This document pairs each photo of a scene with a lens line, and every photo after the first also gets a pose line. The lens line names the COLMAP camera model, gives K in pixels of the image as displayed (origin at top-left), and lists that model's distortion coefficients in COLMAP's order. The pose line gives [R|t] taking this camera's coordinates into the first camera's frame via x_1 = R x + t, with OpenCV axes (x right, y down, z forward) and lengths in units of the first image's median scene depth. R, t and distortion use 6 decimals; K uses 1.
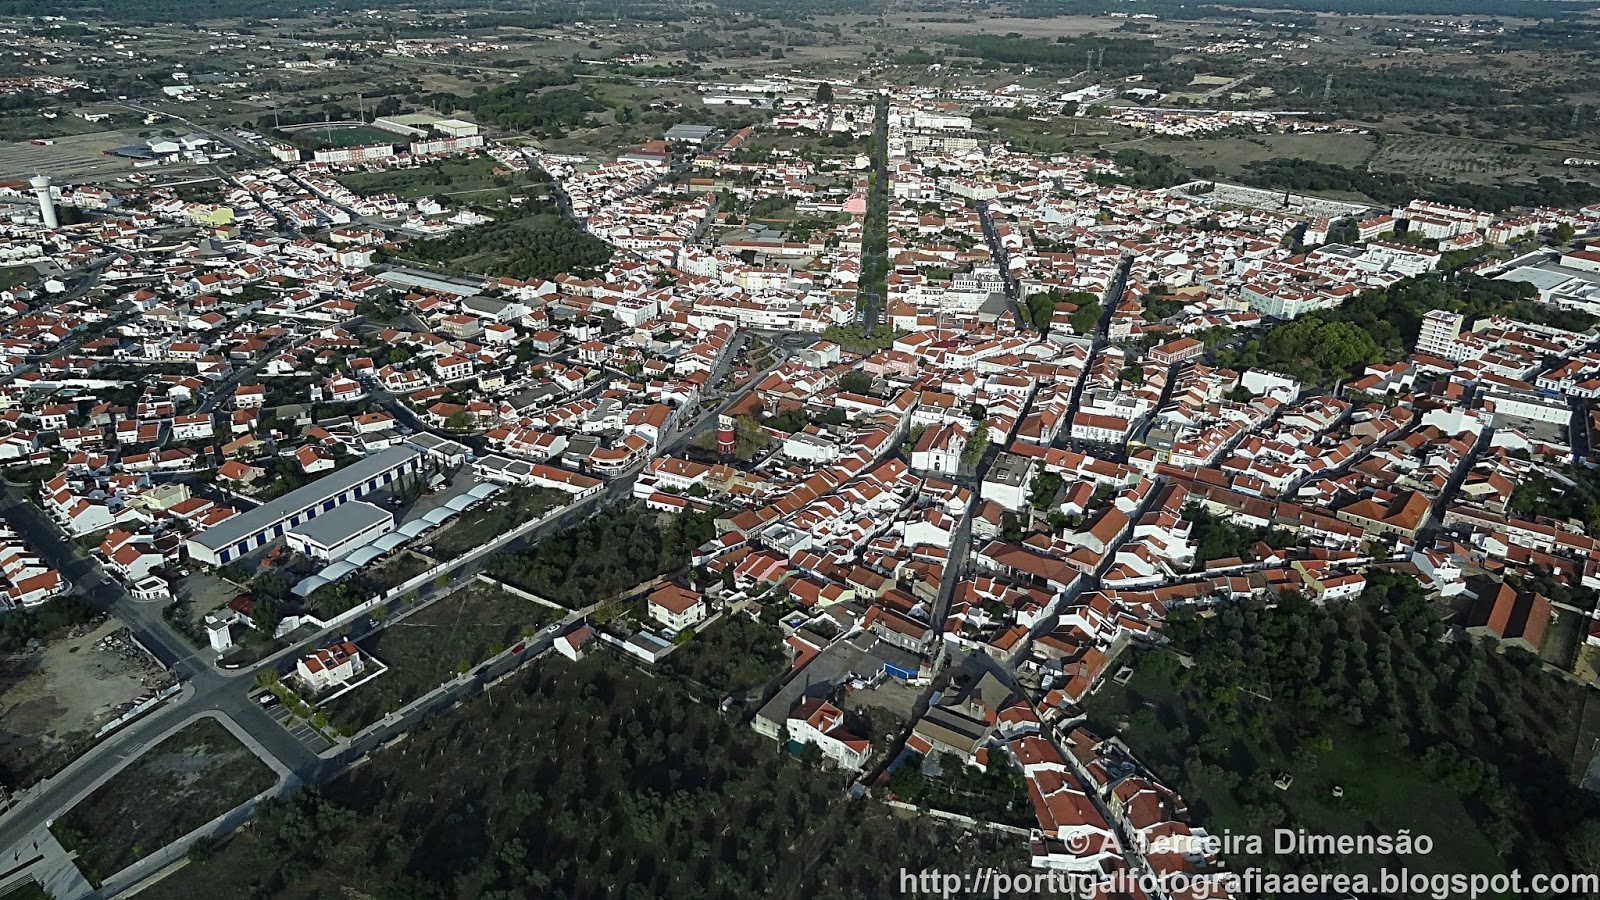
lens RADIAL K [[1123.4, 0, 801.8], [0, 1123.4, 457.9], [0, 0, 1]] dist [-0.015298, 0.014499]
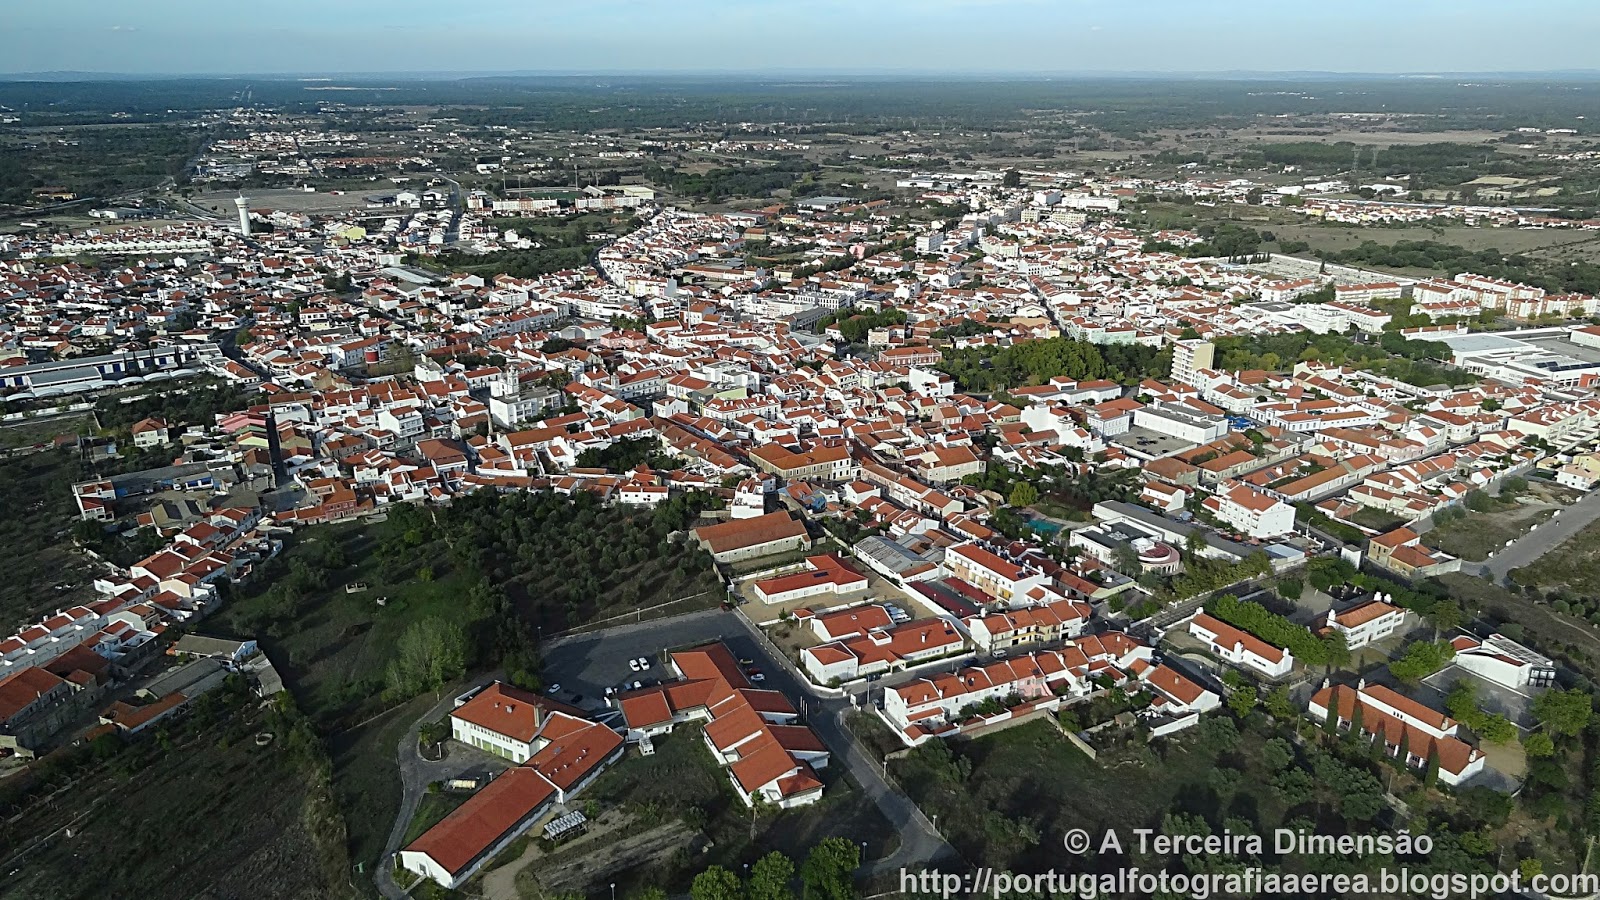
lens RADIAL K [[1123.4, 0, 799.6], [0, 1123.4, 450.4], [0, 0, 1]] dist [-0.015298, 0.014499]
pose [[0.921297, 0.105571, -0.374256, 0.696170], [-0.147308, 0.985462, -0.084644, 0.096403], [0.359879, 0.133113, 0.923454, 0.041006]]
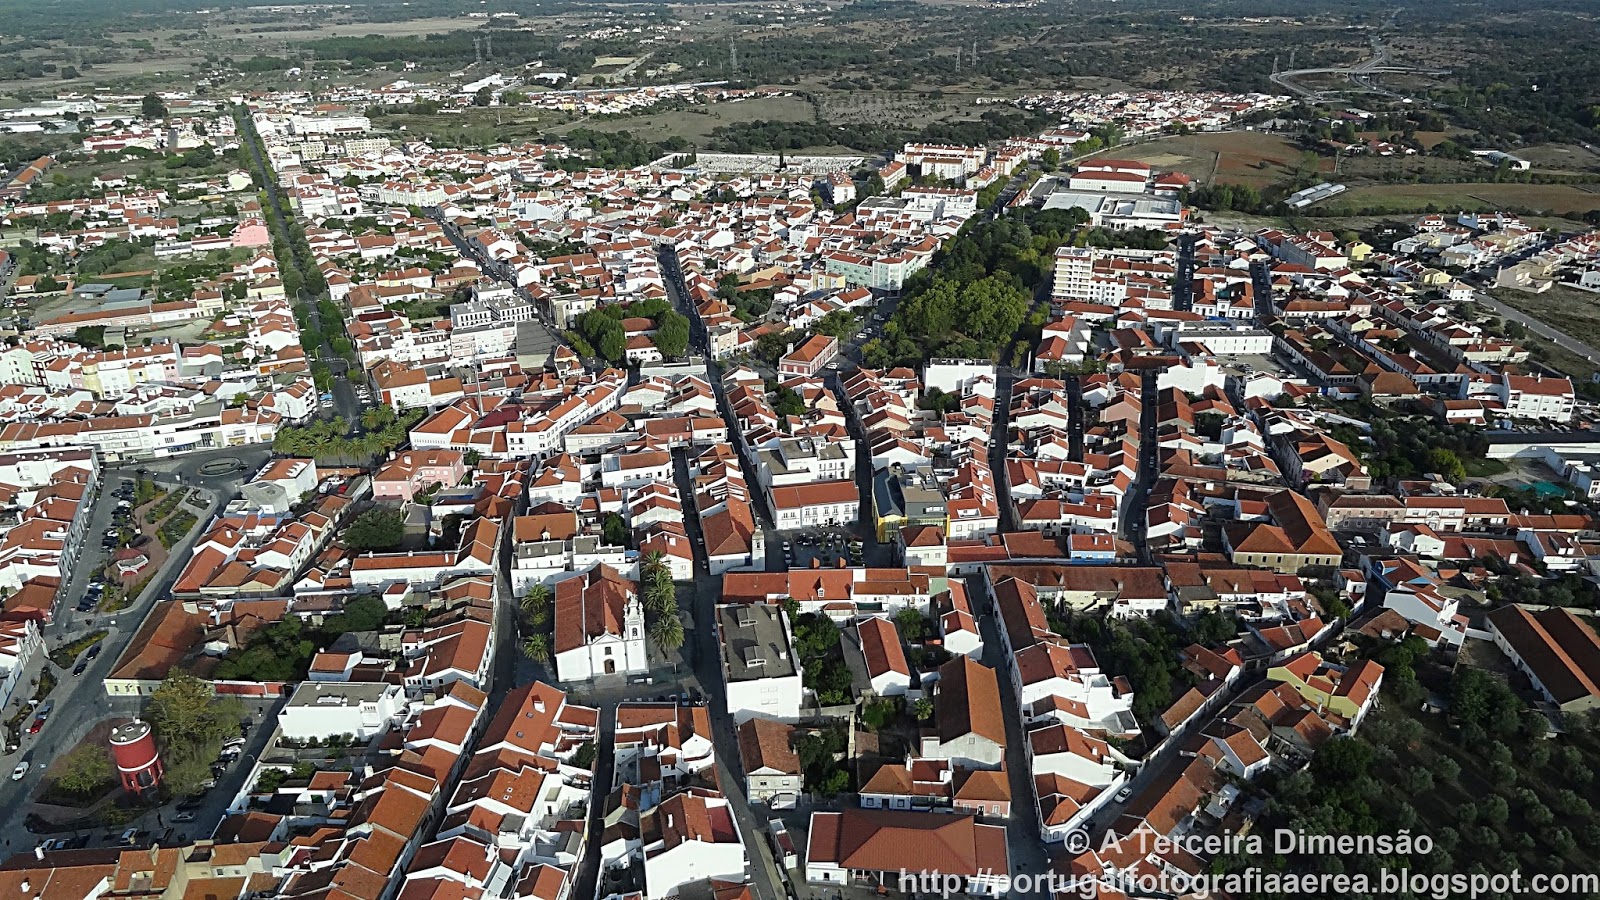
lens RADIAL K [[1123.4, 0, 809.3], [0, 1123.4, 444.3], [0, 0, 1]] dist [-0.015298, 0.014499]
pose [[0.854544, -0.228547, 0.466391, -0.015791], [0.239241, 0.970251, 0.037106, -0.073650], [-0.460997, 0.079871, 0.883800, 0.405866]]
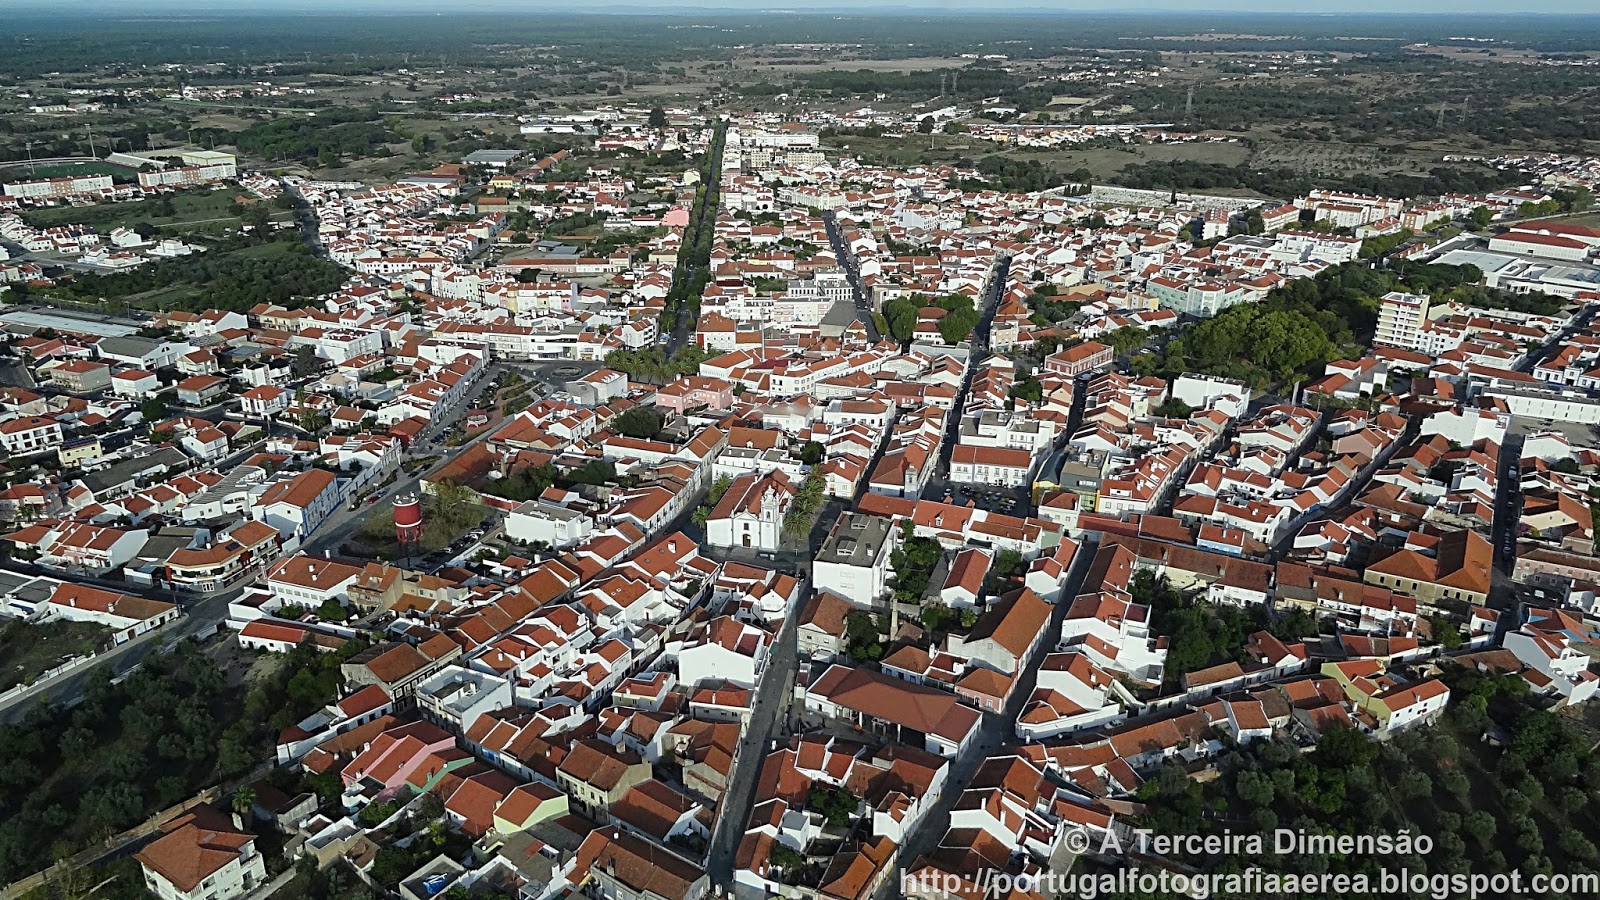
lens RADIAL K [[1123.4, 0, 806.6], [0, 1123.4, 456.0], [0, 0, 1]] dist [-0.015298, 0.014499]
pose [[0.992490, -0.059022, 0.107142, 0.073299], [0.064684, 0.996644, -0.050165, -0.004812], [-0.103821, 0.056719, 0.992977, 0.299013]]
